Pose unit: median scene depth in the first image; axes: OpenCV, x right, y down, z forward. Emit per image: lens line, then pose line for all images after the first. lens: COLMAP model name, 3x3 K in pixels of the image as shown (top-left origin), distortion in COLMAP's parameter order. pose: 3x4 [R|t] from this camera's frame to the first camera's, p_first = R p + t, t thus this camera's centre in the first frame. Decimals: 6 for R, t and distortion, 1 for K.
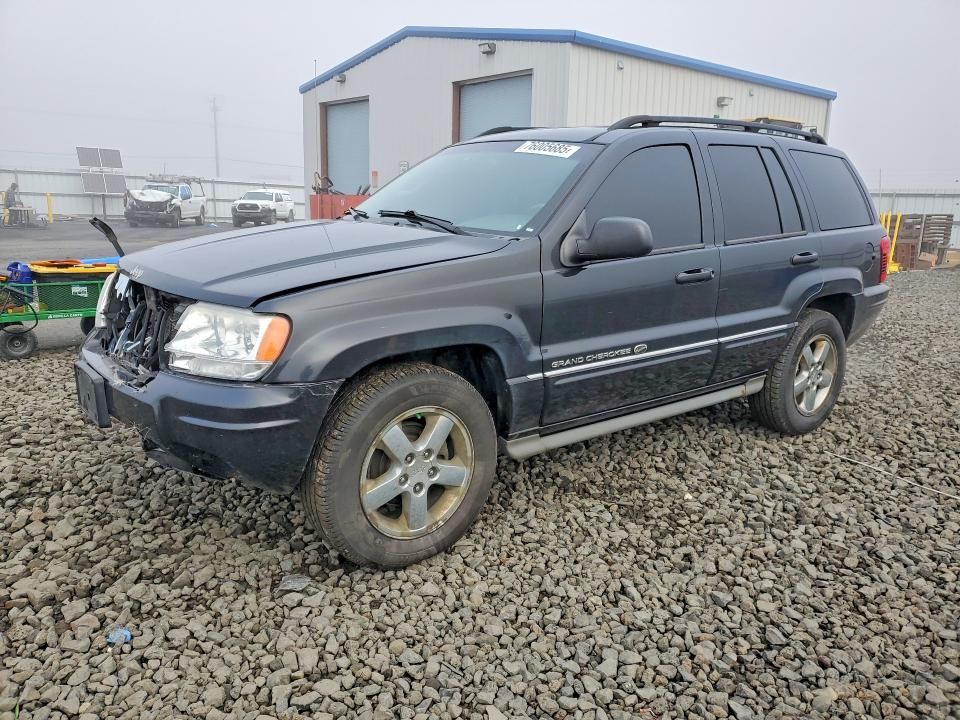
lens RADIAL K [[732.9, 0, 476.3], [0, 732.9, 359.0], [0, 0, 1]] dist [0.001368, 0.007394]
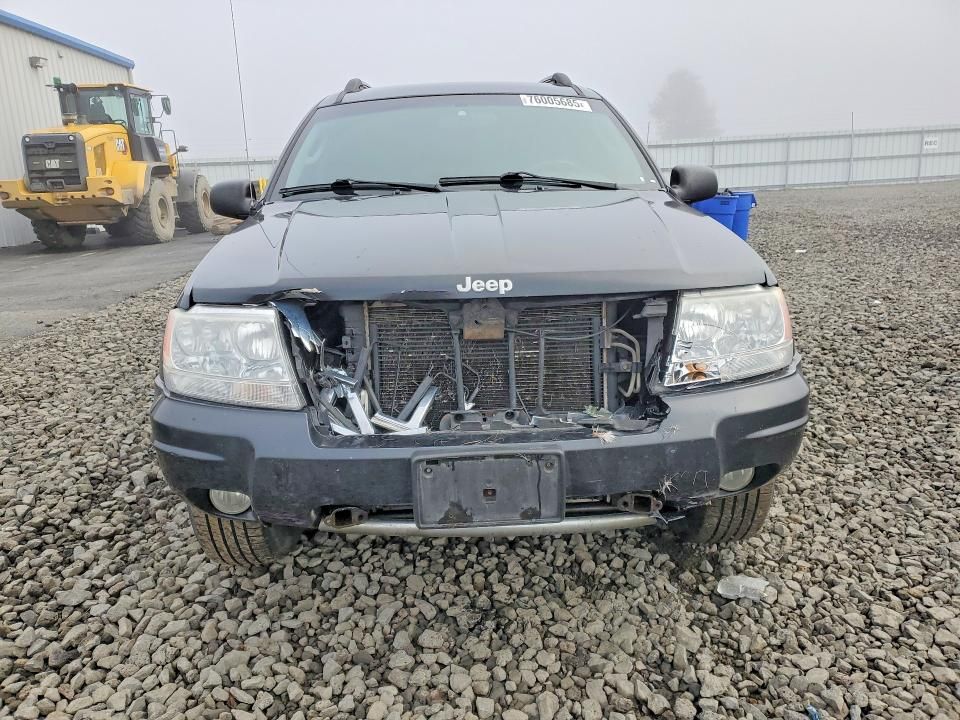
lens RADIAL K [[732.9, 0, 476.3], [0, 732.9, 359.0], [0, 0, 1]] dist [0.001368, 0.007394]
pose [[0.579349, -0.241366, 0.778522, -0.709514], [0.214635, 0.966615, 0.139957, -0.103967], [-0.786312, 0.086014, 0.611813, 0.456002]]
